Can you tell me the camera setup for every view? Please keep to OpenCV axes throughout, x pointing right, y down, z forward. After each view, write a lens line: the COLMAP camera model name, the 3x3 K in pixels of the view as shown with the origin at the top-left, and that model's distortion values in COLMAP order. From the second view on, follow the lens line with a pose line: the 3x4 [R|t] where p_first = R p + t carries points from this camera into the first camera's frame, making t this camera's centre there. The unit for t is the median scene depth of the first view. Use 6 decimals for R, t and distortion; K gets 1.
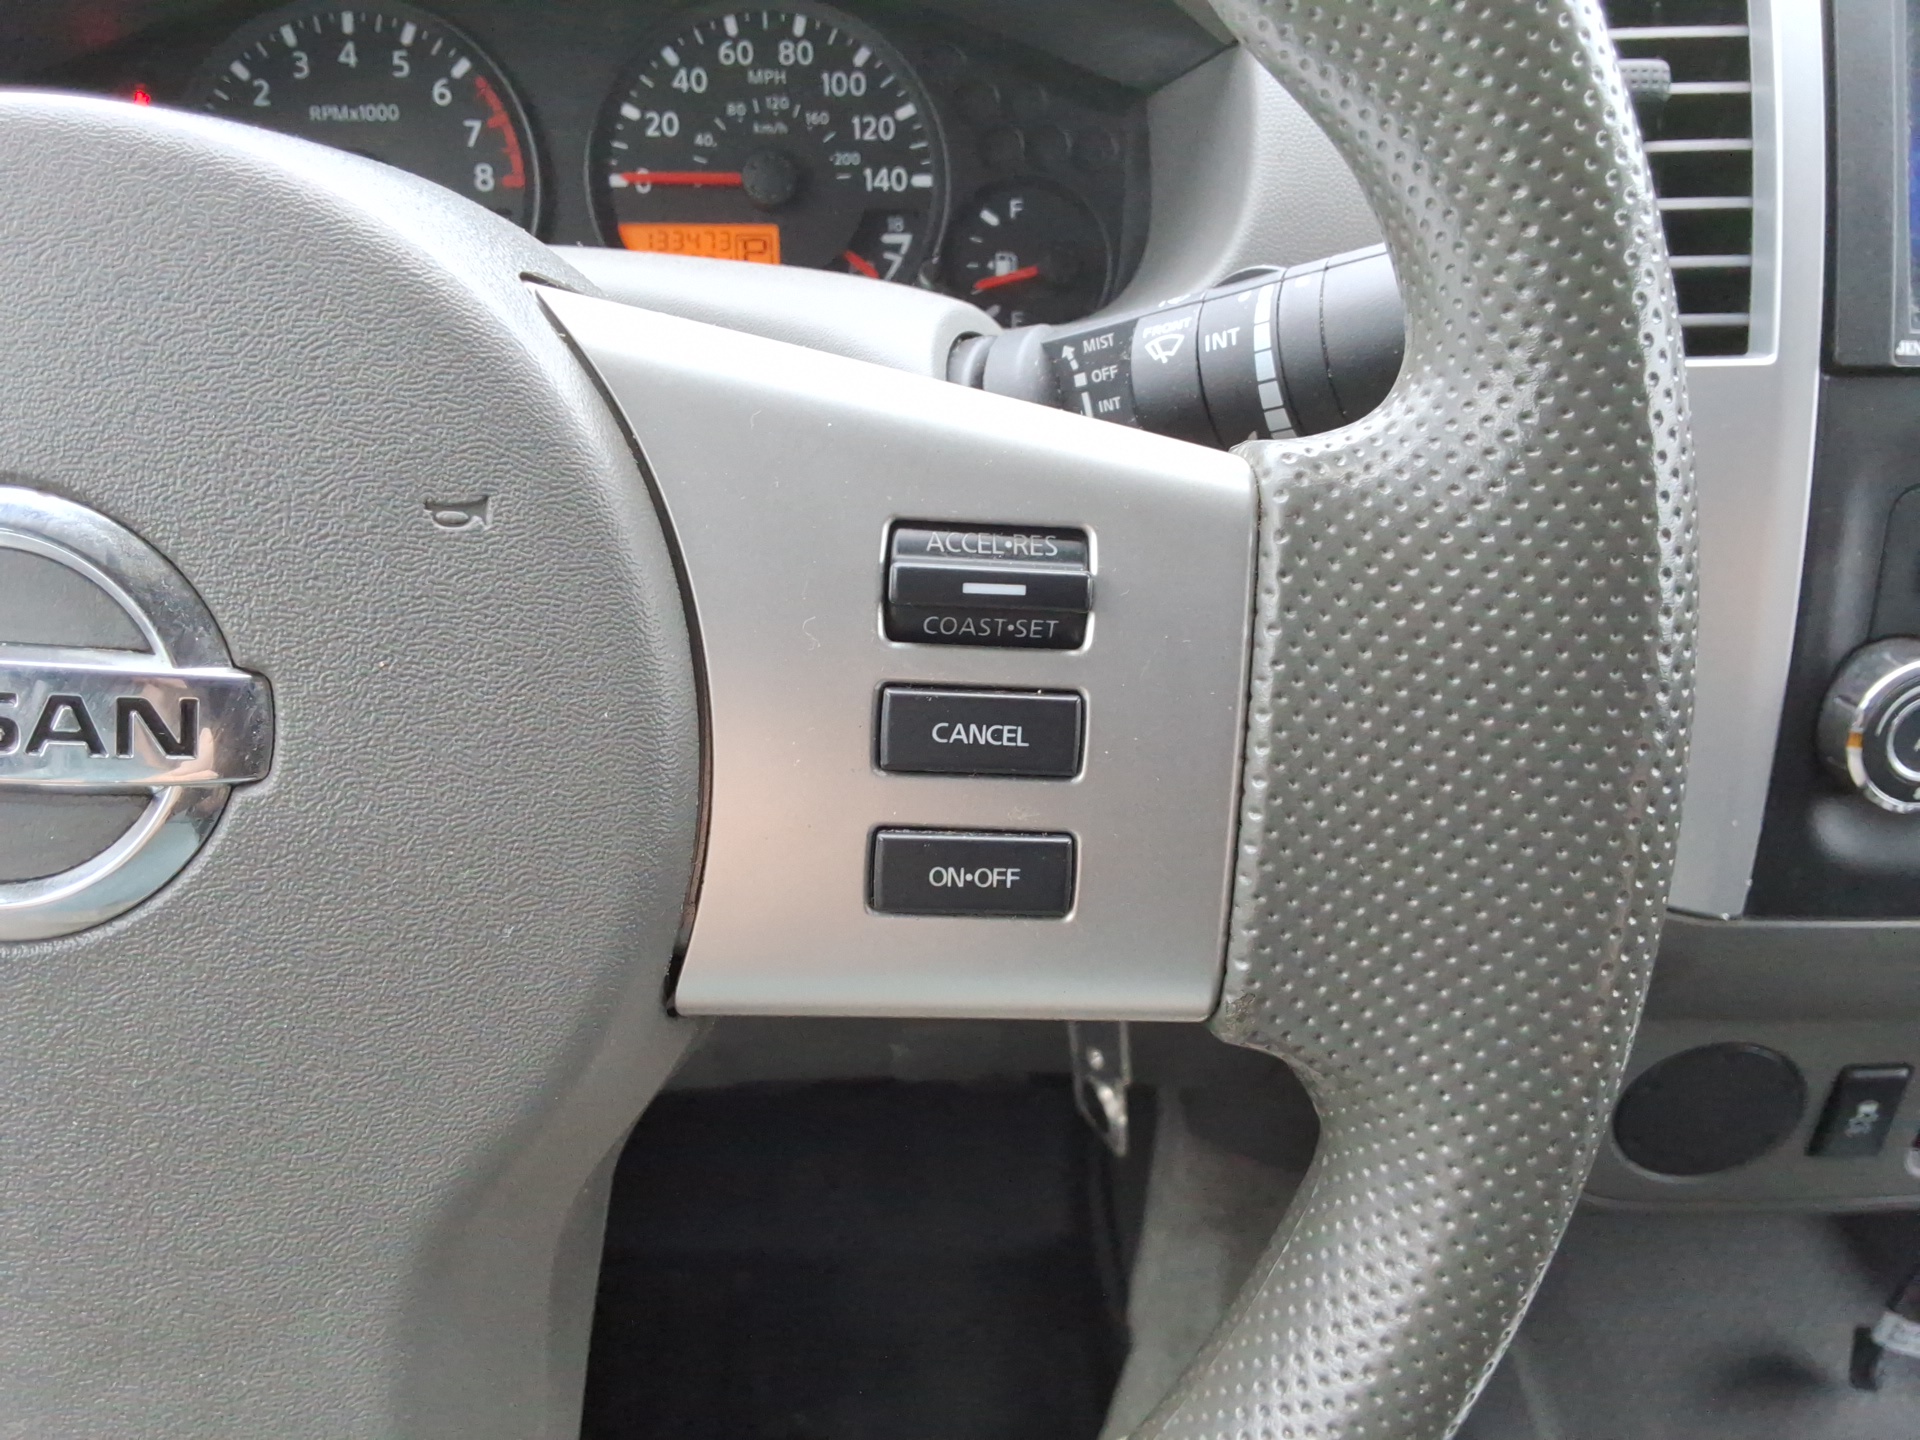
lens RADIAL K [[1534.2, 0, 978.8], [0, 1534.2, 712.2], [0, 0, 1]] dist [0.127907, -0.221139]
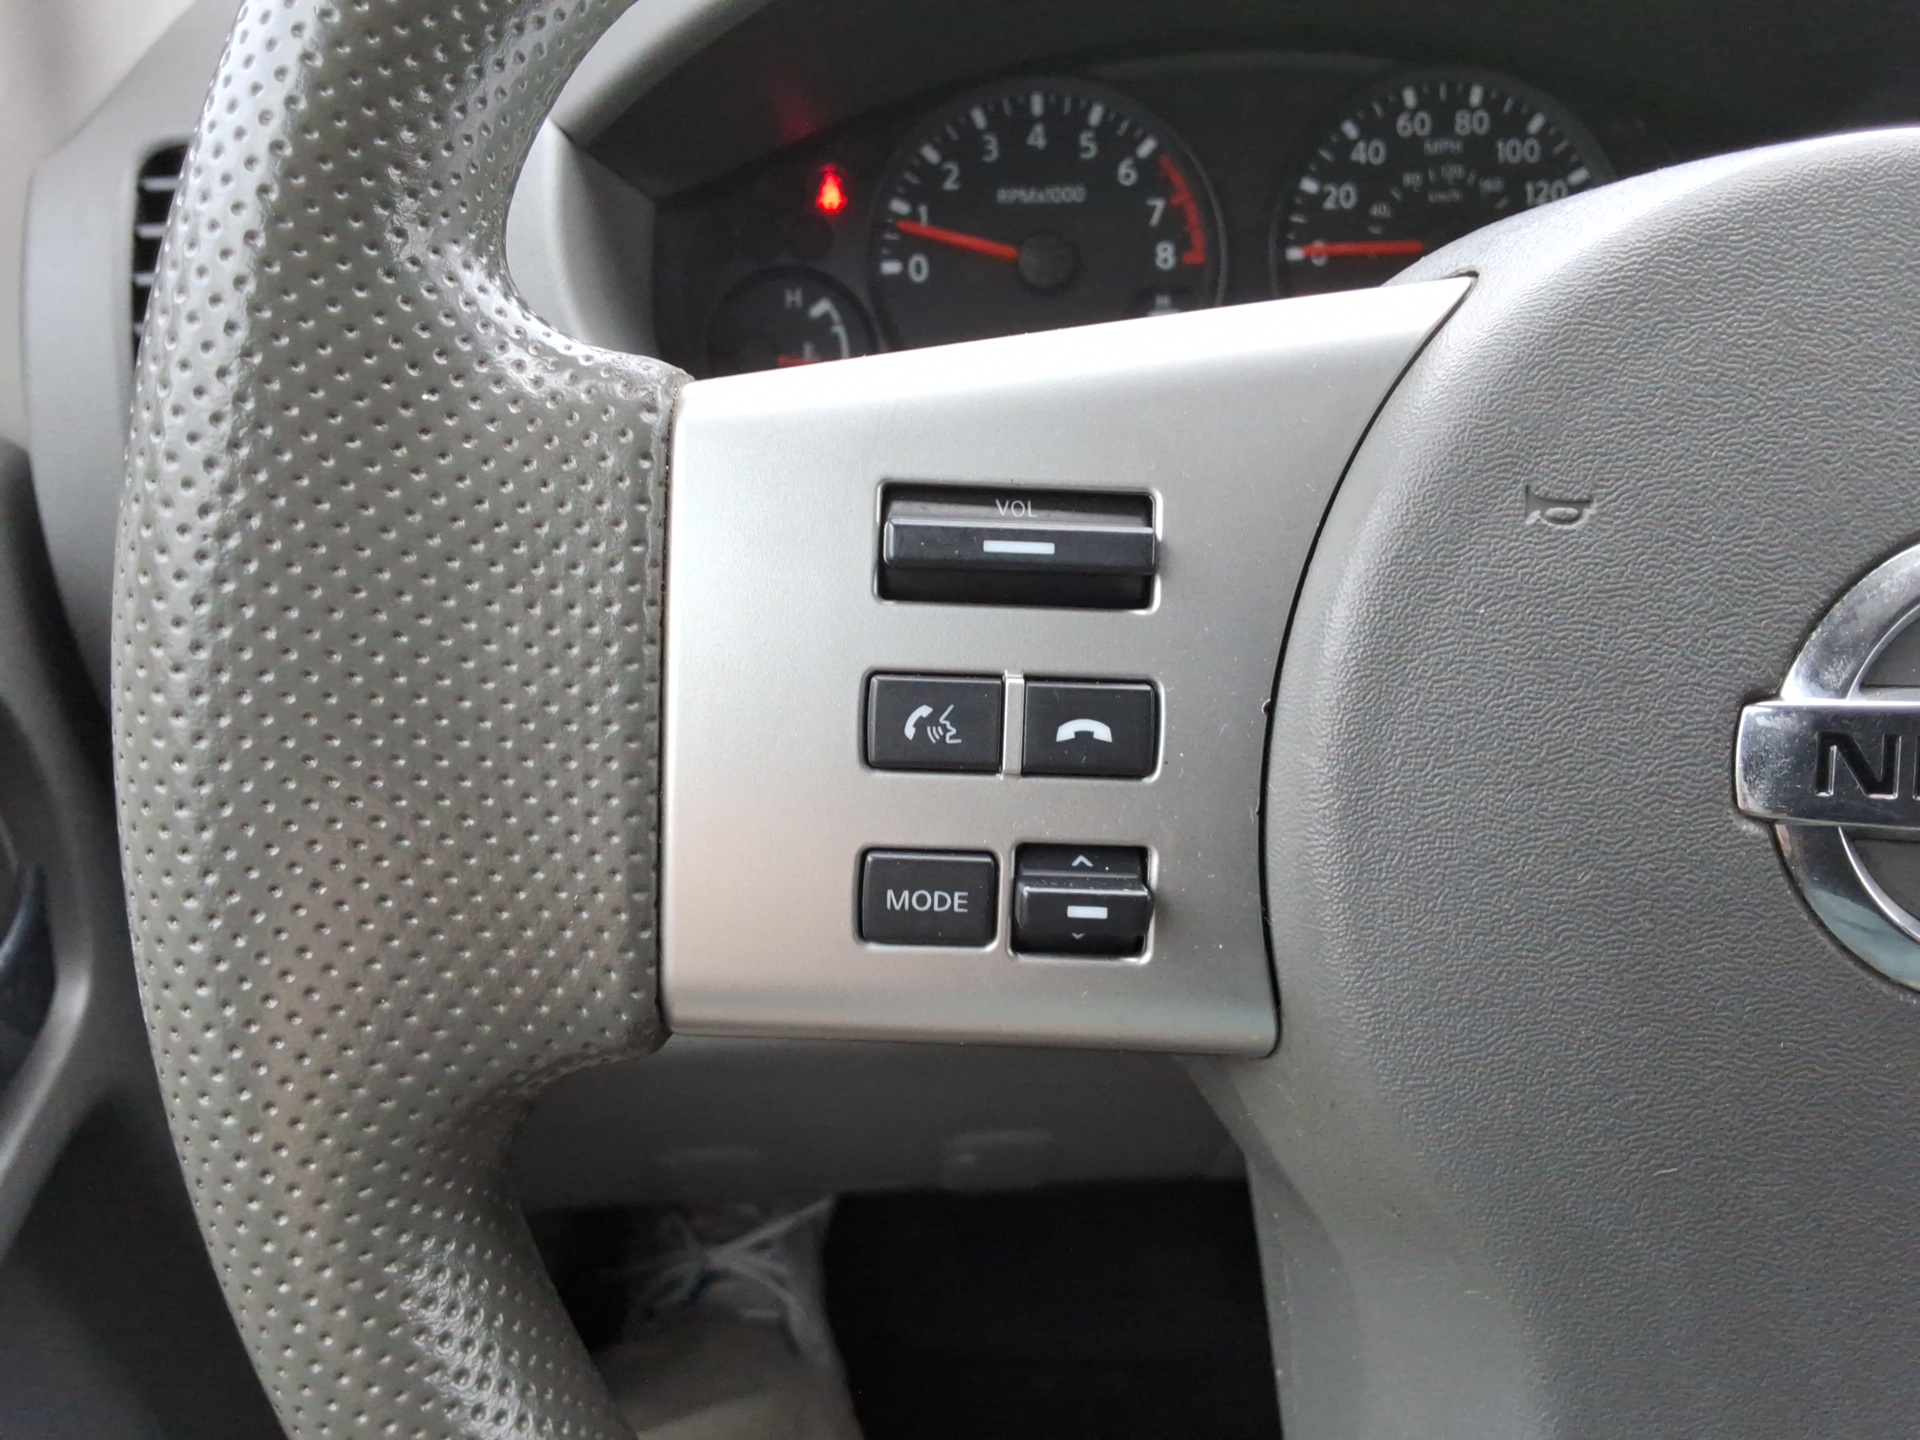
lens RADIAL K [[1534.2, 0, 978.8], [0, 1534.2, 712.2], [0, 0, 1]] dist [0.127907, -0.221139]
pose [[0.999525, -0.027061, 0.014772, -0.461408], [0.027842, 0.998070, -0.055502, 0.002830], [-0.013242, 0.055887, 0.998349, 0.022474]]
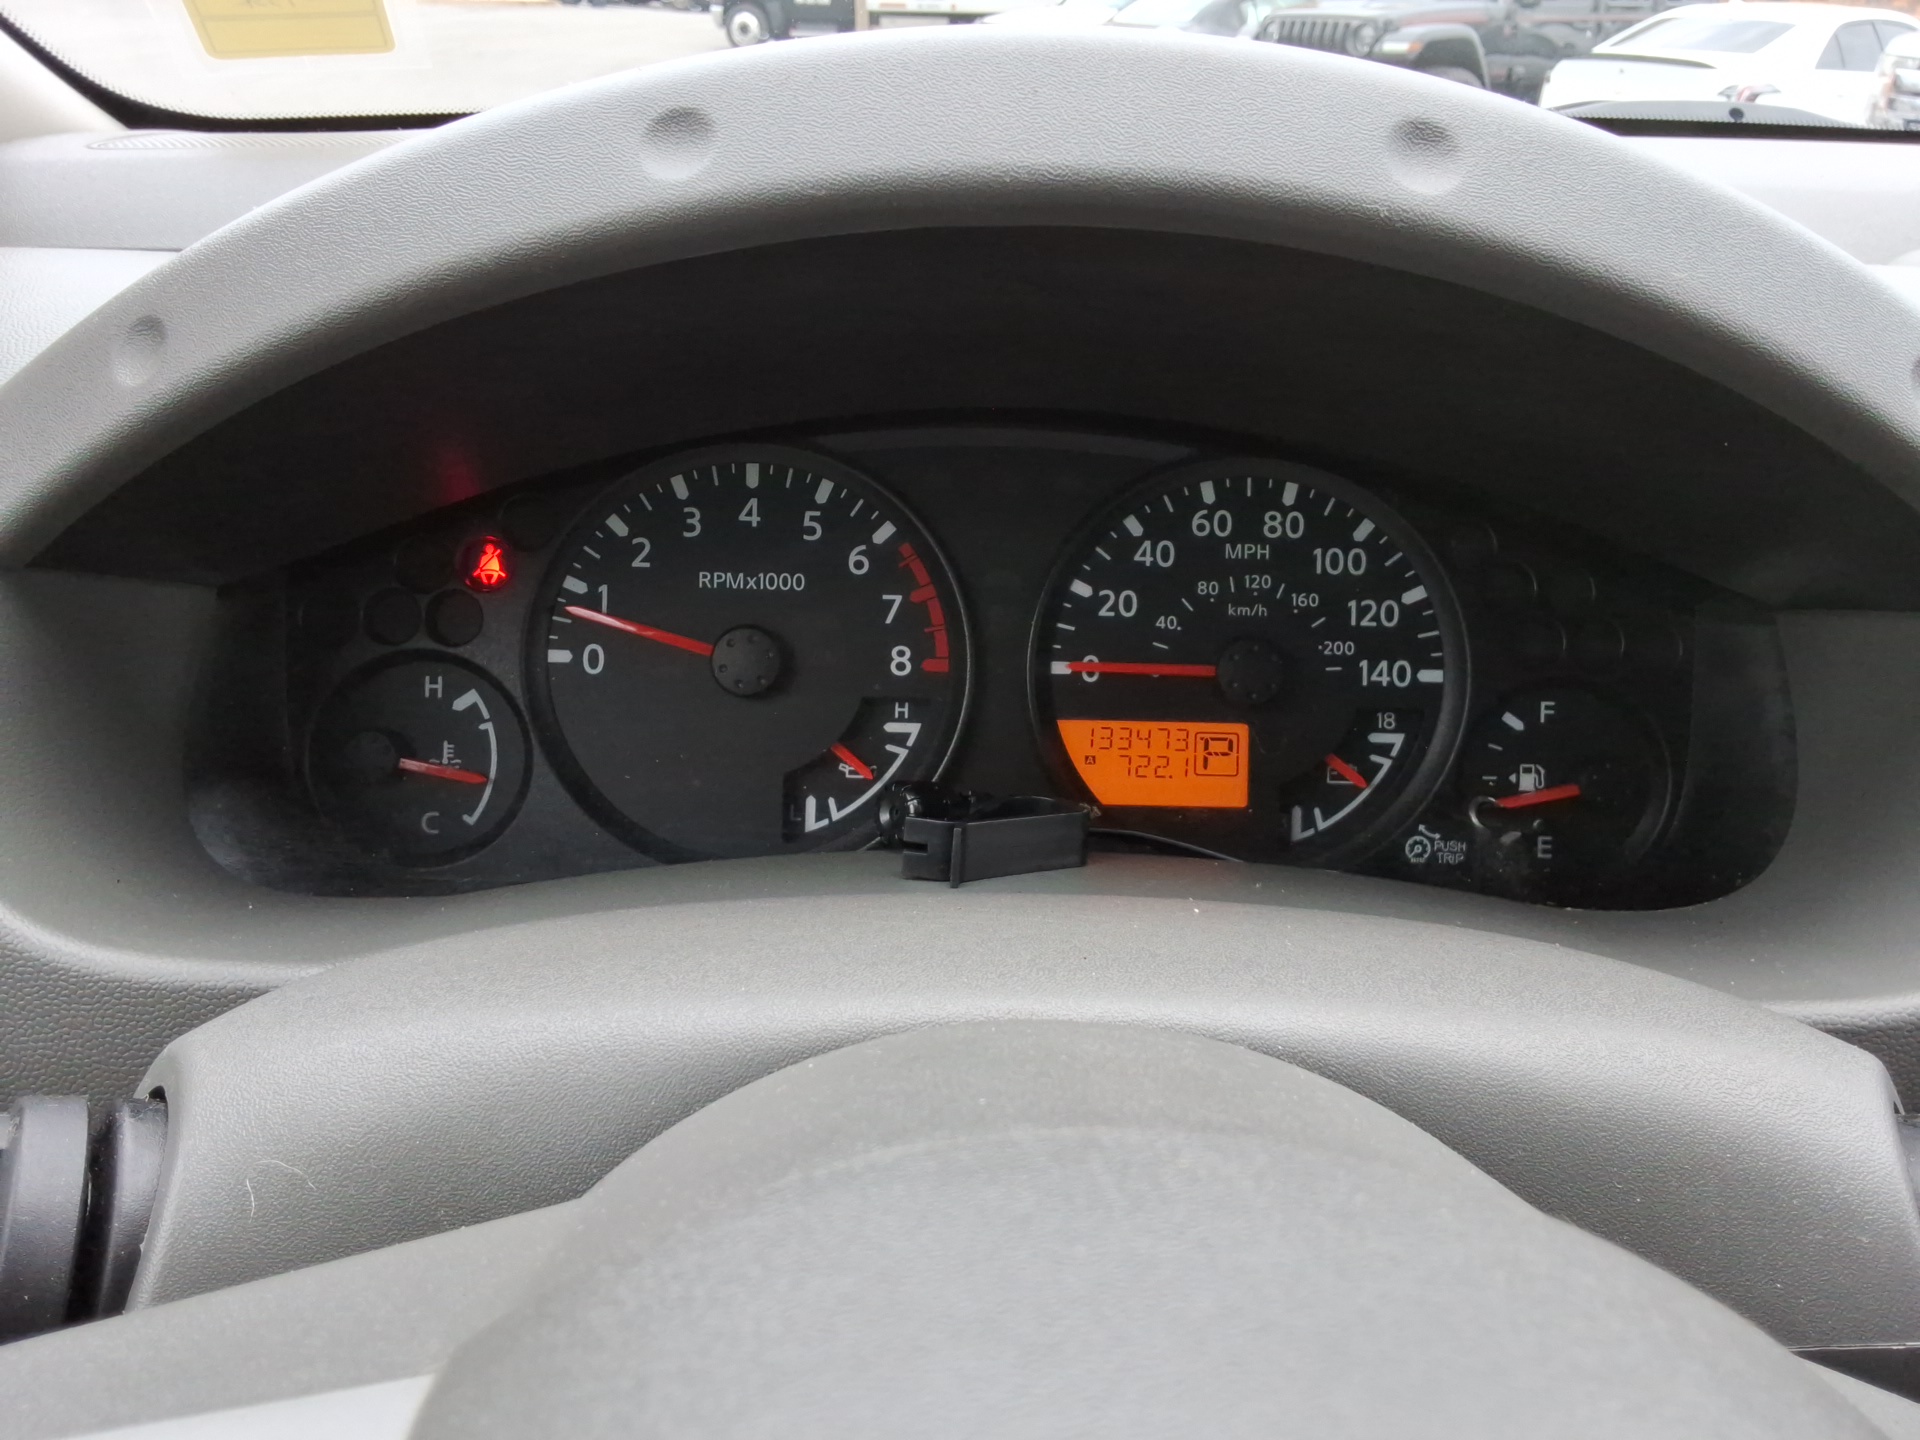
lens RADIAL K [[1534.2, 0, 978.8], [0, 1534.2, 712.2], [0, 0, 1]] dist [0.127907, -0.221139]
pose [[0.999066, 0.038612, -0.019387, -0.260014], [-0.041013, 0.988660, -0.144461, -0.201131], [0.013589, 0.145122, 0.989321, 0.205143]]
